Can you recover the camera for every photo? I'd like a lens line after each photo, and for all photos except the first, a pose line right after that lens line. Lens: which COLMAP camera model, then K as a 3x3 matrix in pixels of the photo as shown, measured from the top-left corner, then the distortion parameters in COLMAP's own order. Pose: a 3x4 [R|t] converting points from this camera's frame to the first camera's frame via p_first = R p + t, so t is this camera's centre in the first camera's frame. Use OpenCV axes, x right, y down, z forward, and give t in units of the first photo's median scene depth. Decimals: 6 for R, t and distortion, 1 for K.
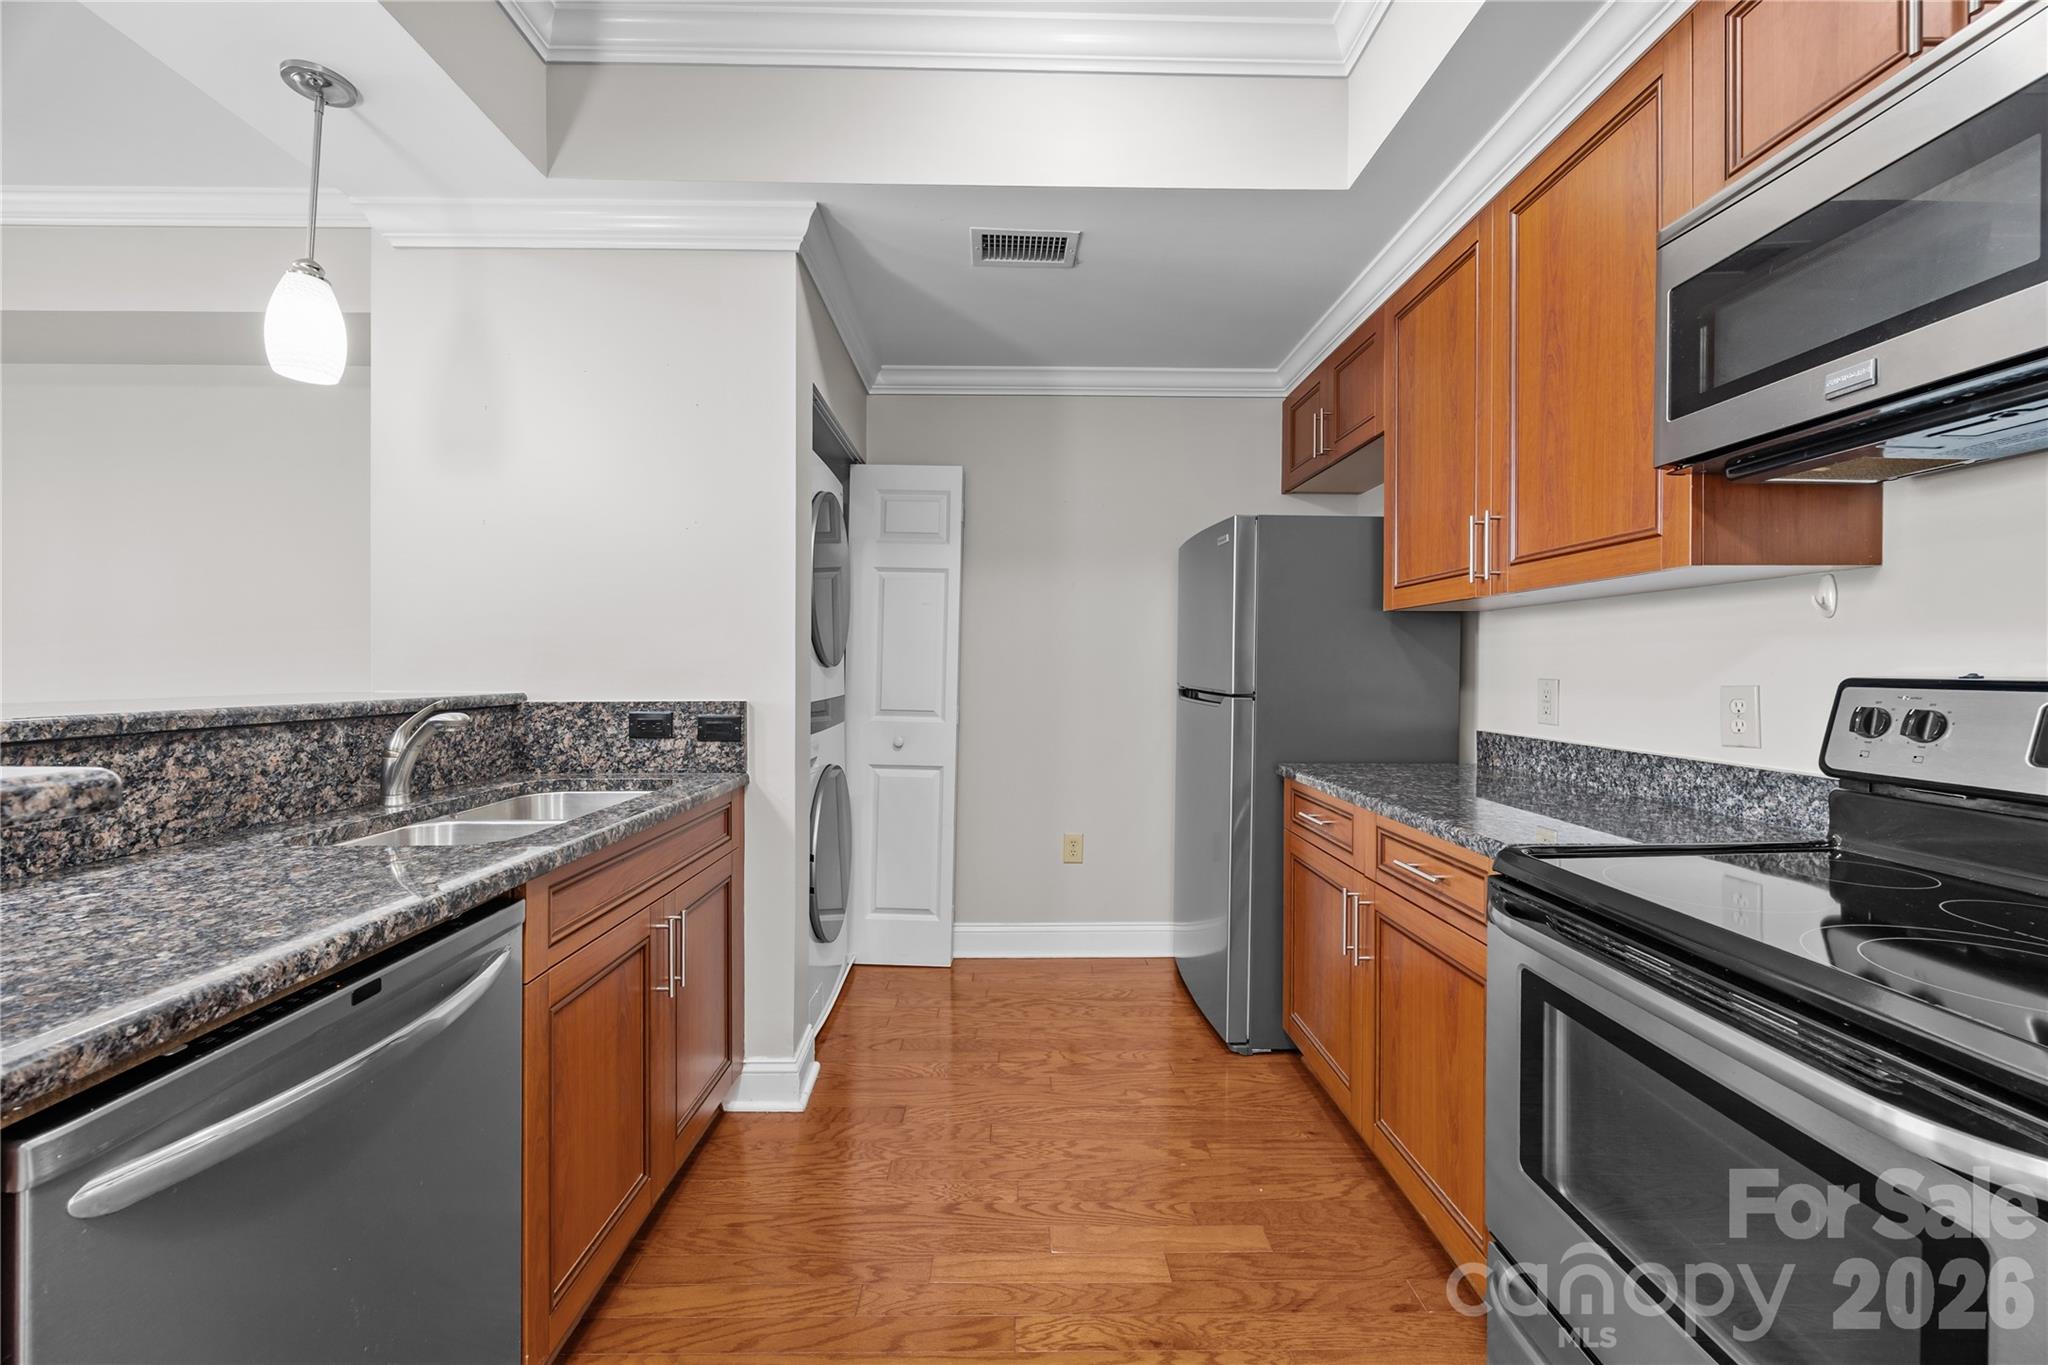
lens RADIAL K [[782.7, 0, 1025.0], [0, 782.7, 669.5], [0, 0, 1]] dist [-0.005396, 0.000568]
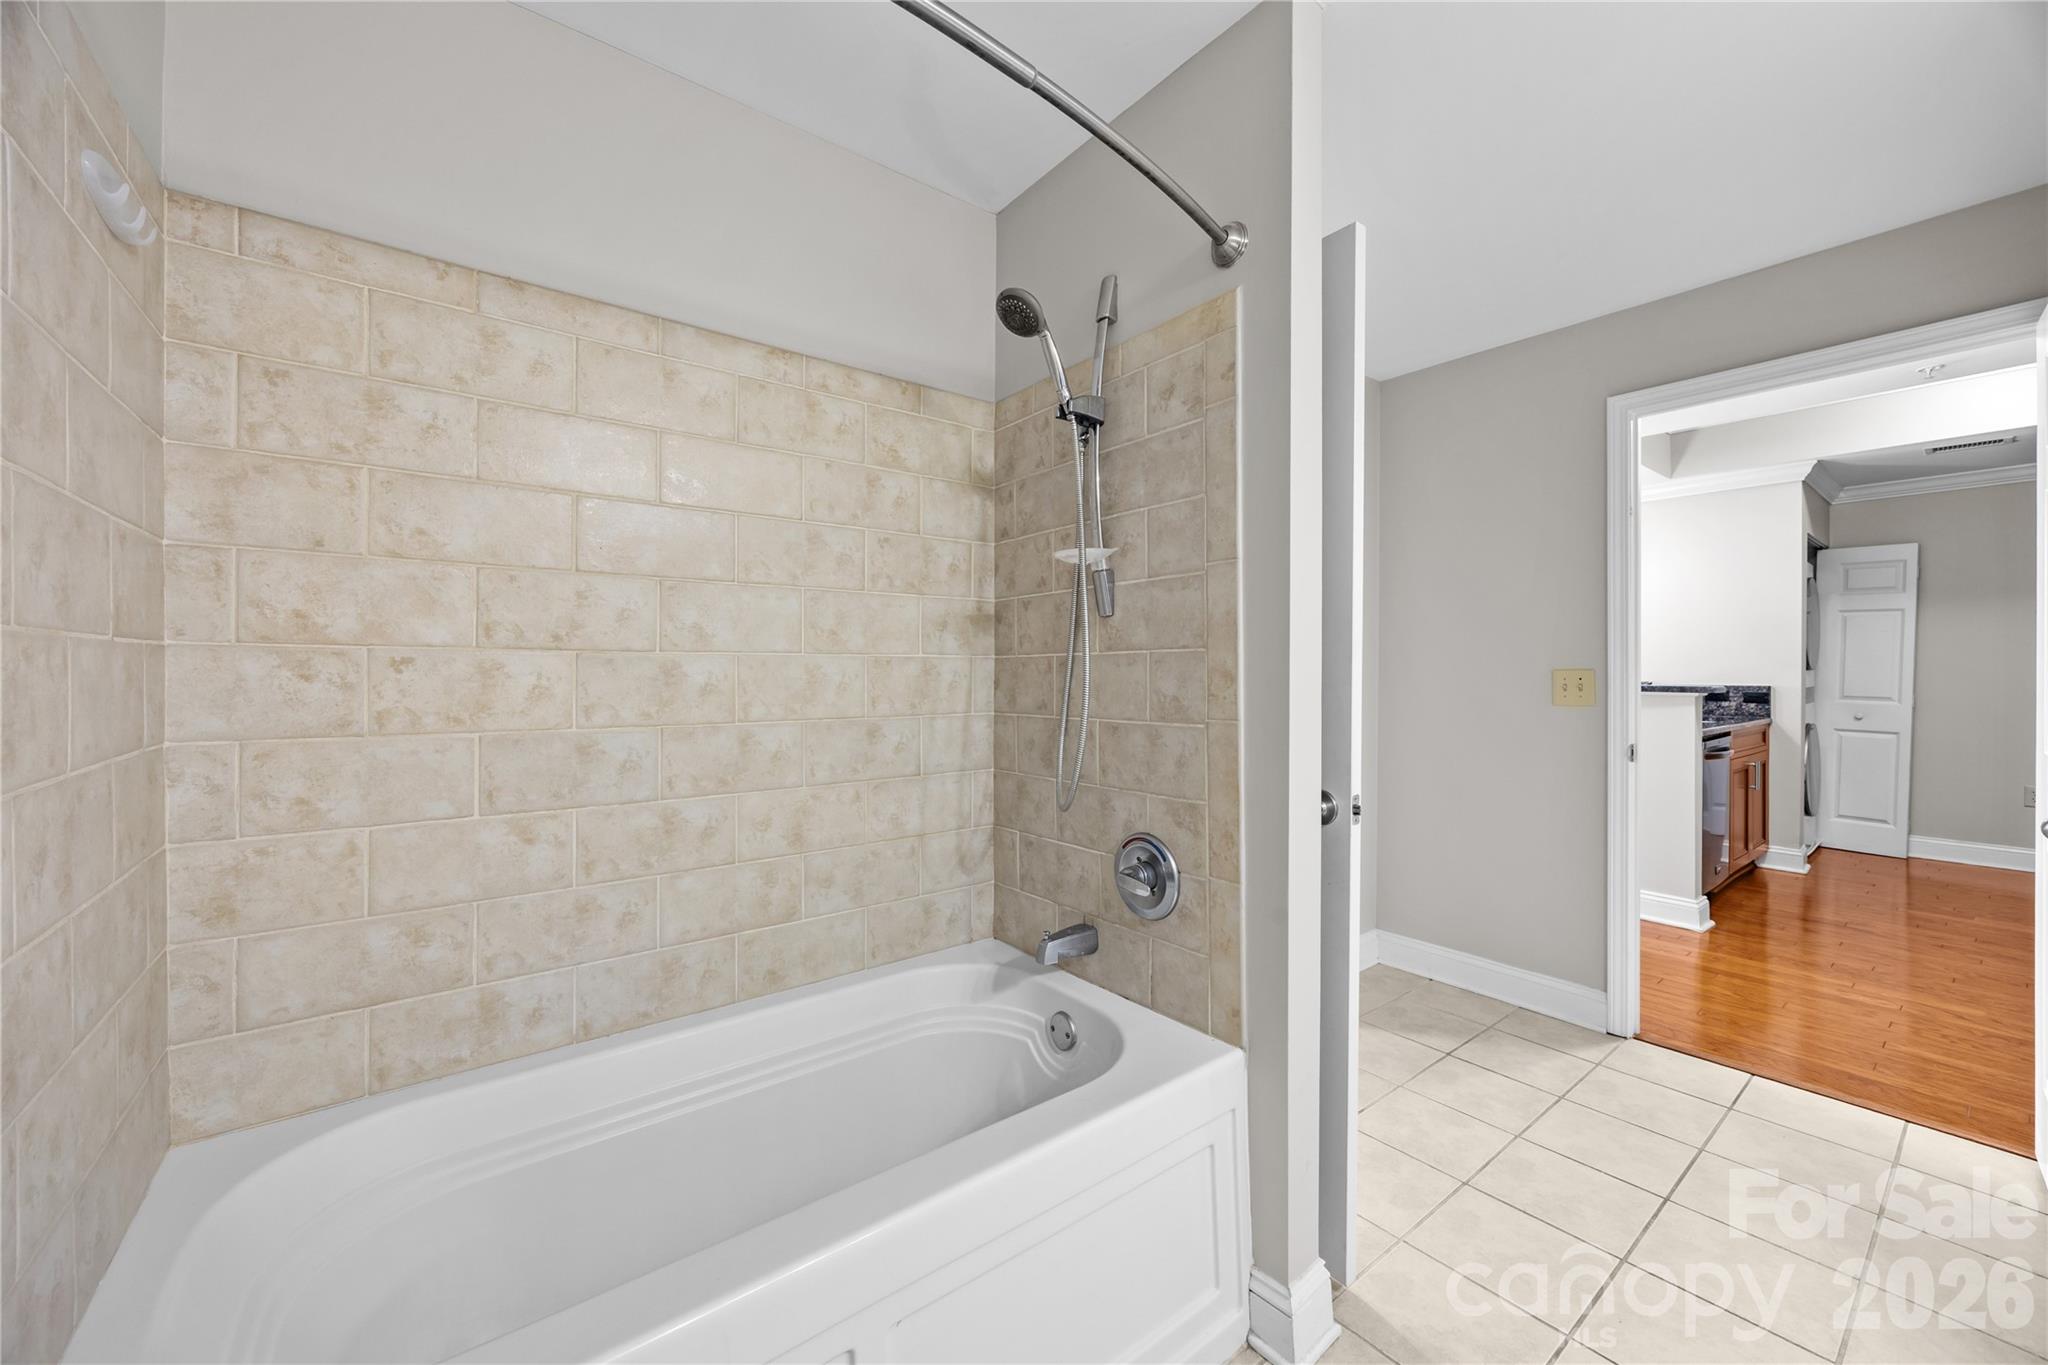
lens RADIAL K [[782.7, 0, 1008.0], [0, 782.7, 671.1], [0, 0, 1]] dist [-0.005396, 0.000568]
pose [[0.586225, 0.002117, -0.810145, 0.173130], [-0.000305, 0.999997, 0.002392, -0.006987], [0.810148, -0.001156, 0.586224, -2.116266]]
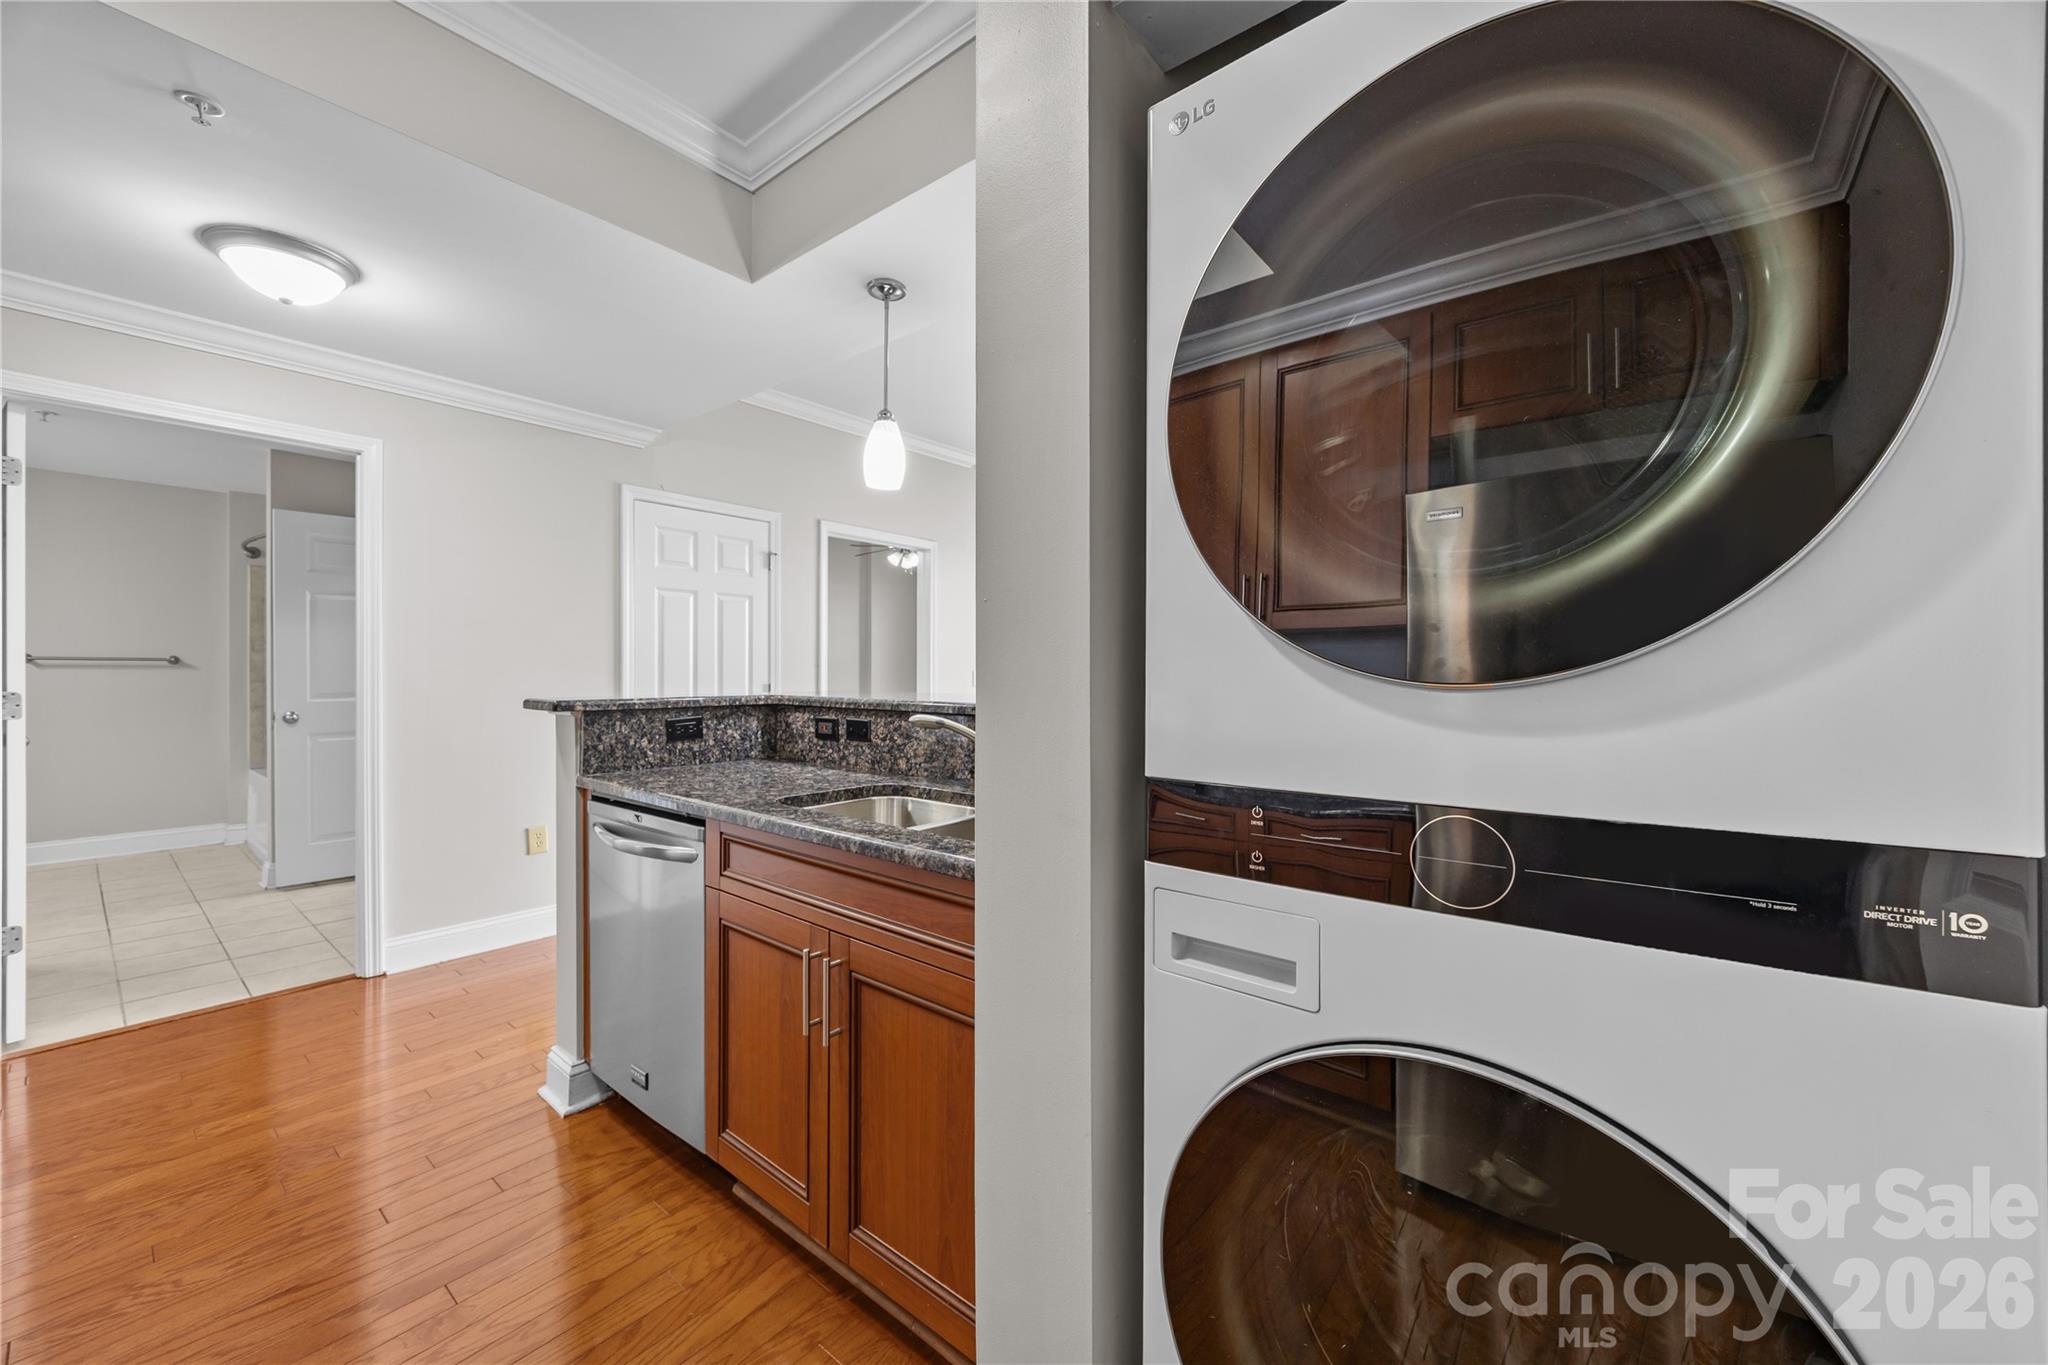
lens RADIAL K [[782.7, 0, 1033.1], [0, 782.7, 670.2], [0, 0, 1]] dist [-0.005396, 0.000568]
pose [[-0.637439, -0.004640, -0.770487, 0.068225], [-0.004639, 0.999987, -0.002184, -0.007986], [0.770487, 0.002182, -0.637452, 1.352373]]
